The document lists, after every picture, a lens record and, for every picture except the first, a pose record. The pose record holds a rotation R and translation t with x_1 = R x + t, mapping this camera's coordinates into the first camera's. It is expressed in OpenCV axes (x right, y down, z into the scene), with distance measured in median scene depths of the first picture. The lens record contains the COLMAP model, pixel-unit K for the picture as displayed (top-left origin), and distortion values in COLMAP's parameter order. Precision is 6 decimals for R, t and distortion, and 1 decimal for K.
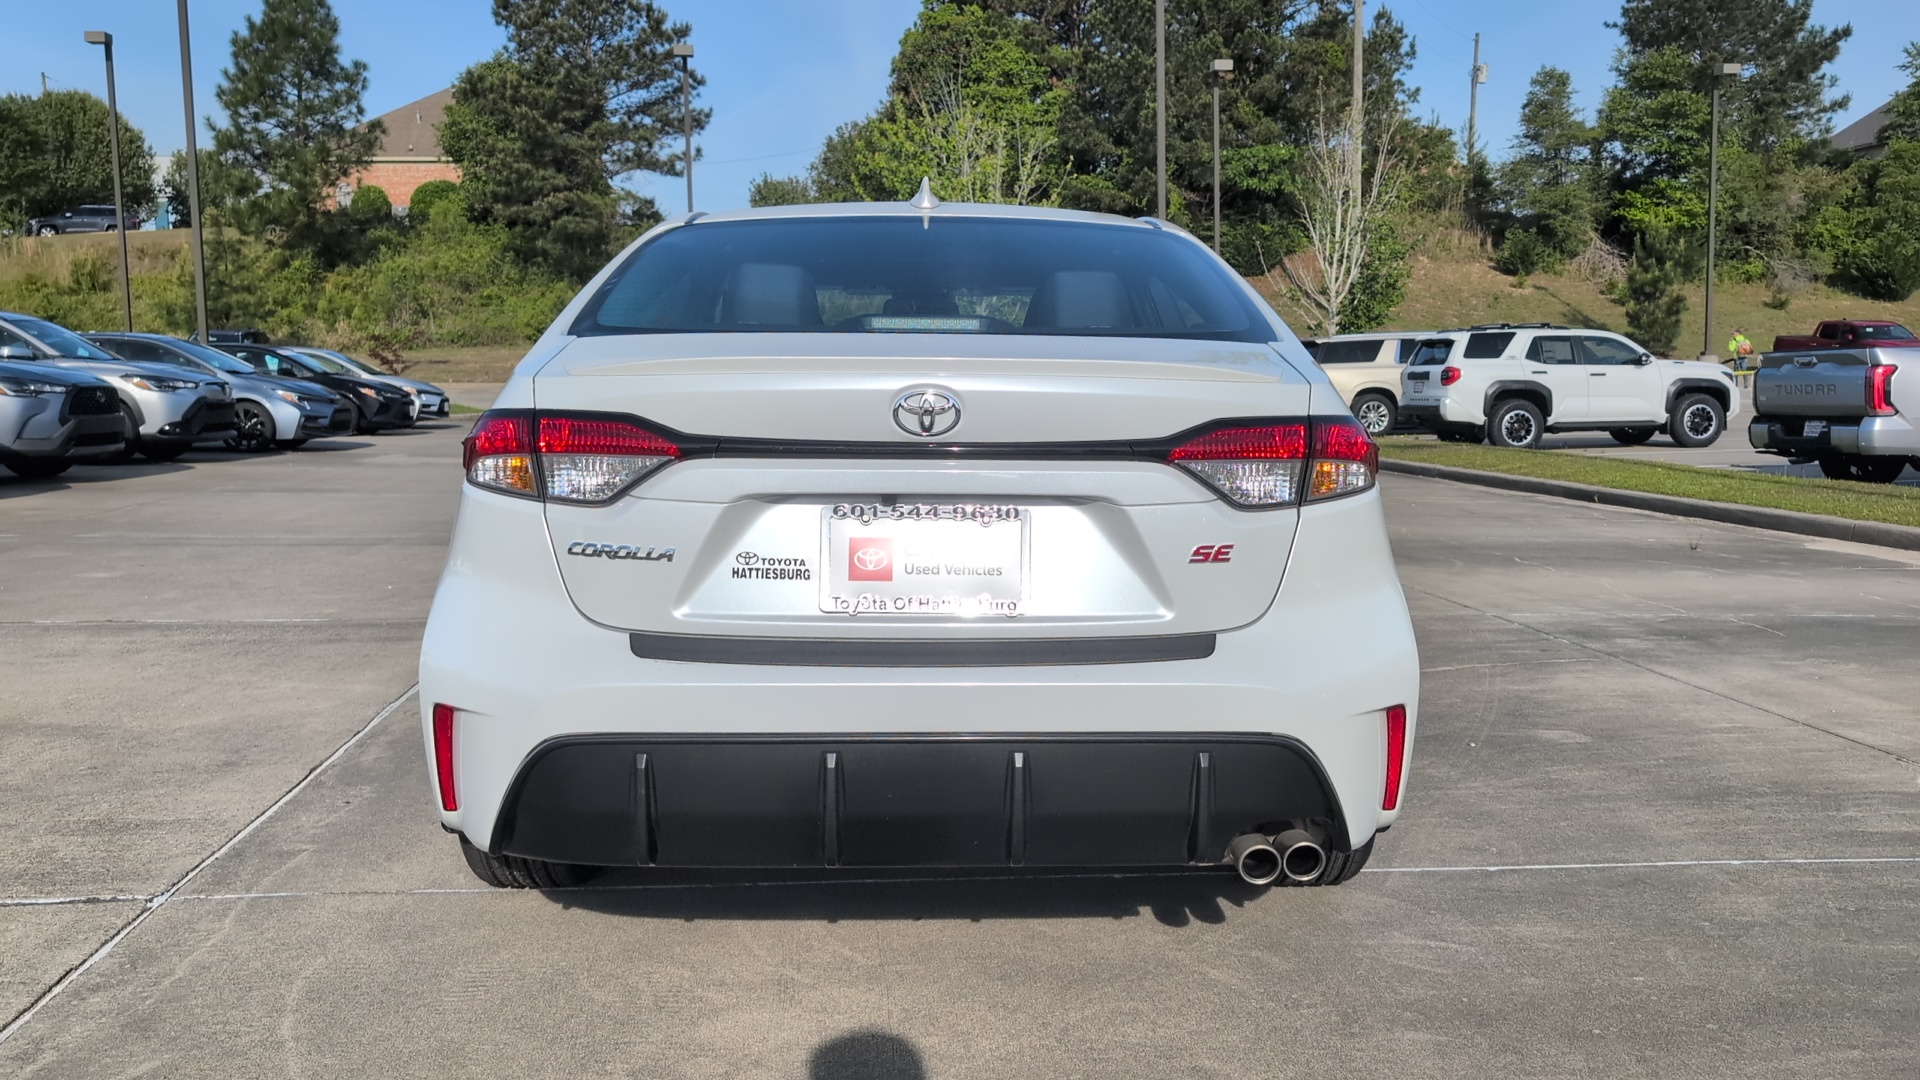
lens RADIAL K [[1628.9, 0, 965.2], [0, 1628.9, 542.1], [0, 0, 1]] dist [0.005617, 0.000934]
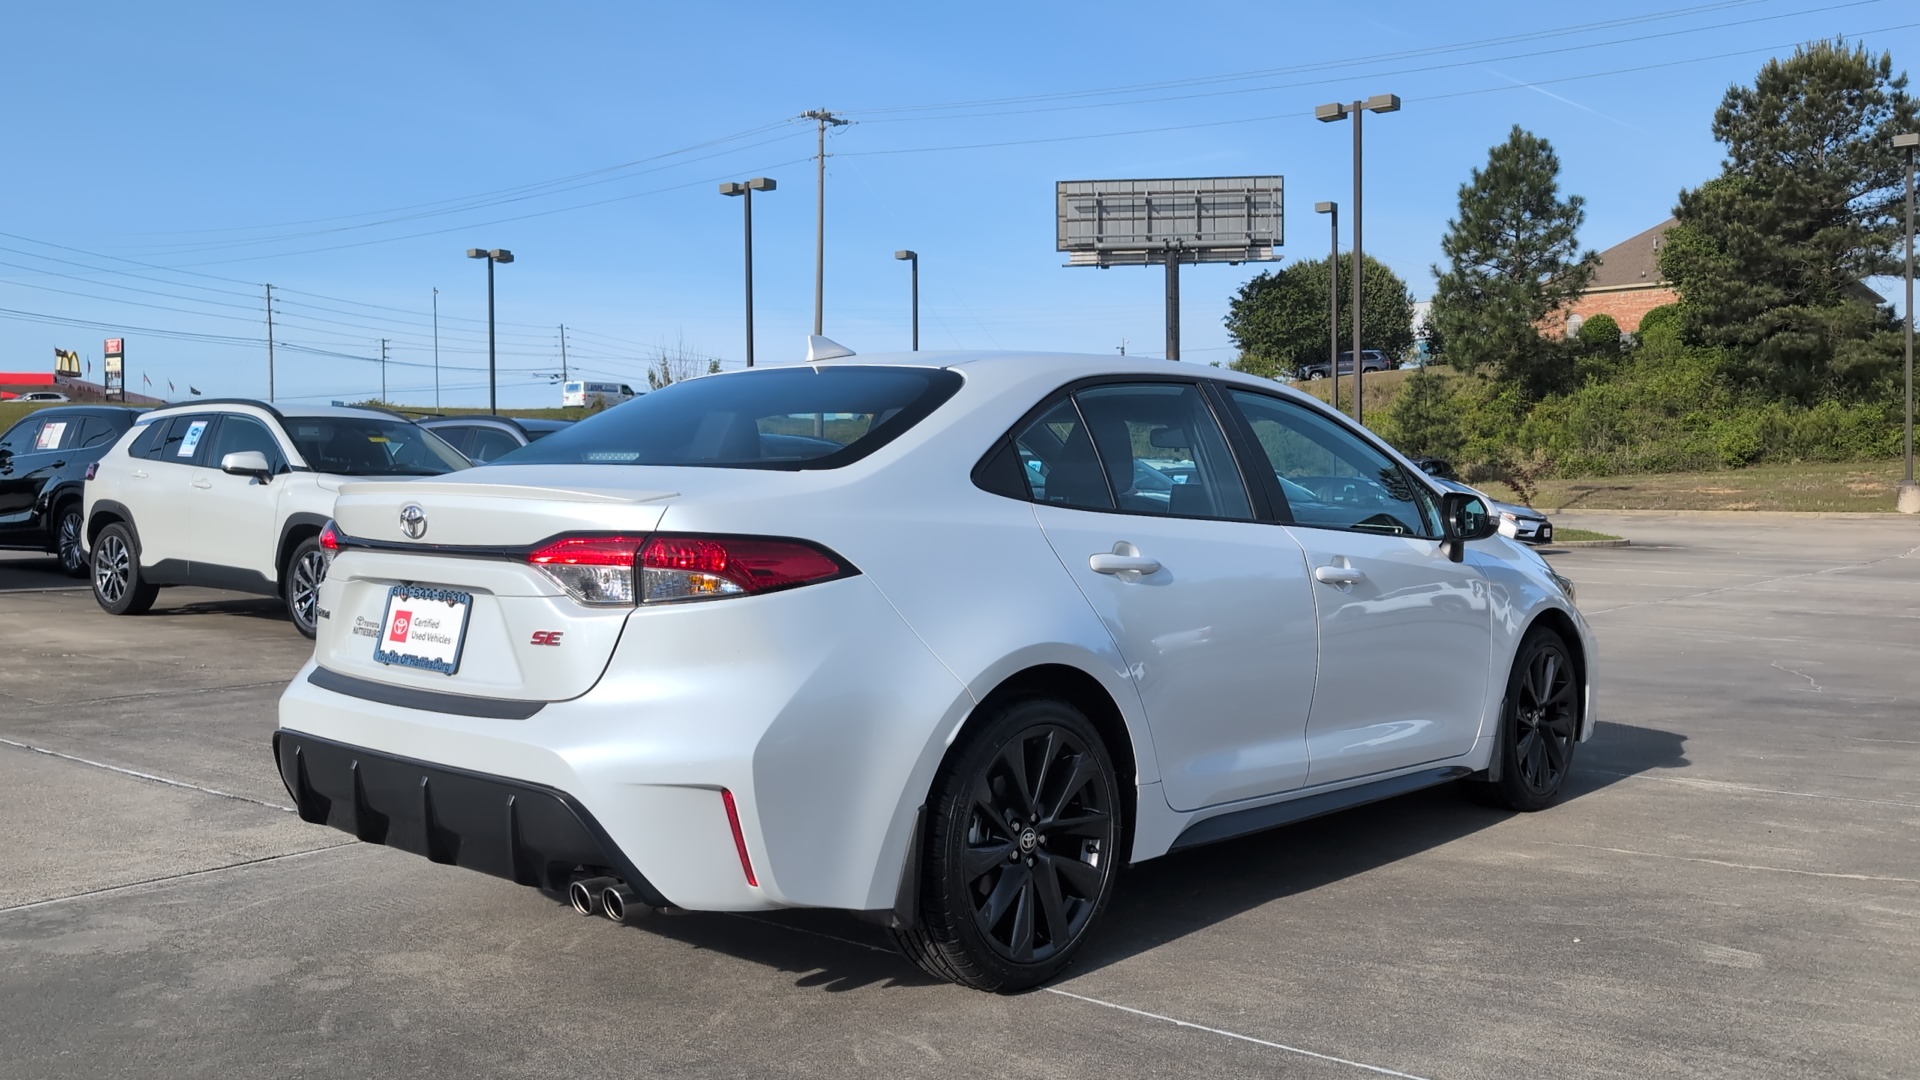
lens RADIAL K [[1628.9, 0, 964.9], [0, 1628.9, 548.3], [0, 0, 1]] dist [0.005617, 0.000934]
pose [[0.724046, 0.024420, -0.689319, 0.061383], [-0.074971, 0.996238, -0.043455, -0.001544], [0.685665, 0.083143, 0.723153, 0.015012]]
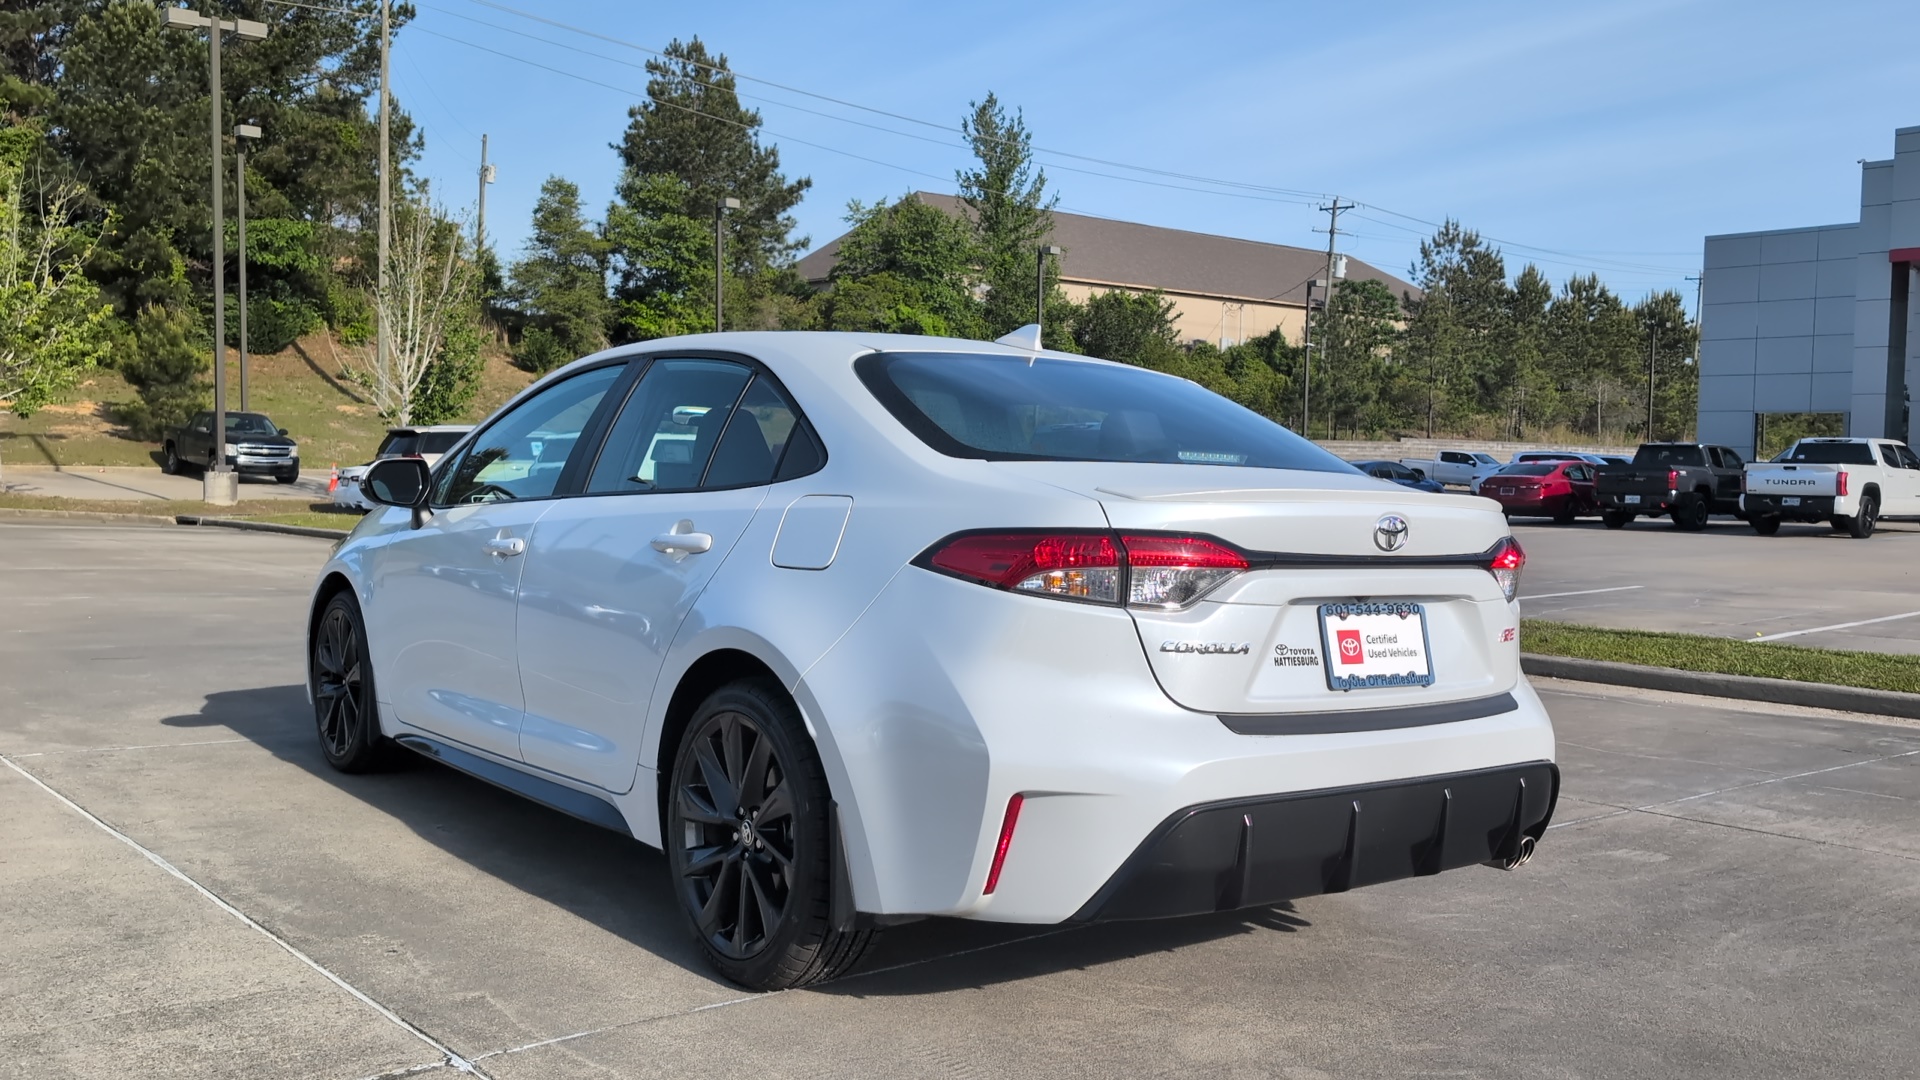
lens RADIAL K [[1628.9, 0, 987.1], [0, 1628.9, 528.2], [0, 0, 1]] dist [0.005617, 0.000934]
pose [[0.807139, 0.008241, 0.590304, -0.051217], [0.029265, 0.998115, -0.053950, -0.001079], [-0.589635, 0.060820, 0.805376, 0.005983]]
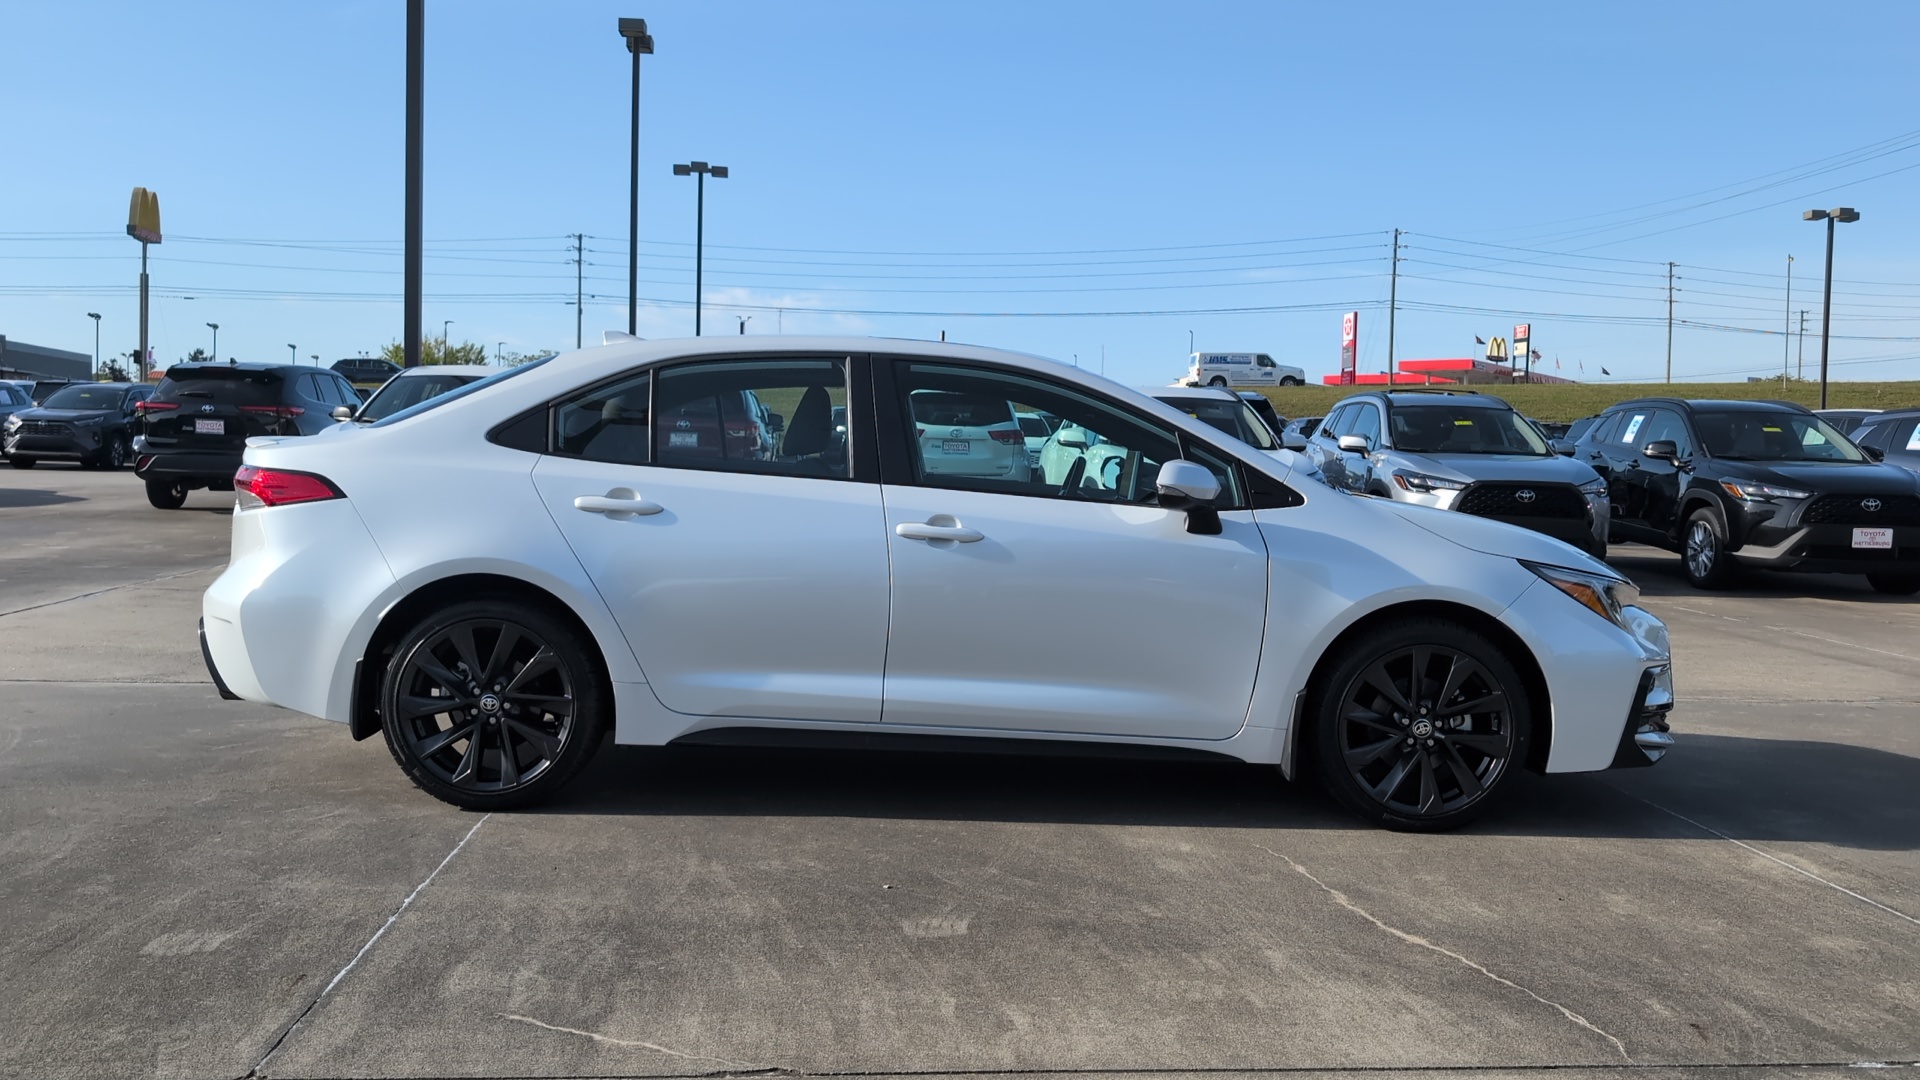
lens RADIAL K [[1628.9, 0, 952.3], [0, 1628.9, 535.2], [0, 0, 1]] dist [0.005617, 0.000934]
pose [[-0.033308, 0.047536, -0.998314, 0.109015], [-0.126188, 0.990675, 0.051382, -0.010282], [0.991447, 0.127687, -0.026999, 0.096847]]
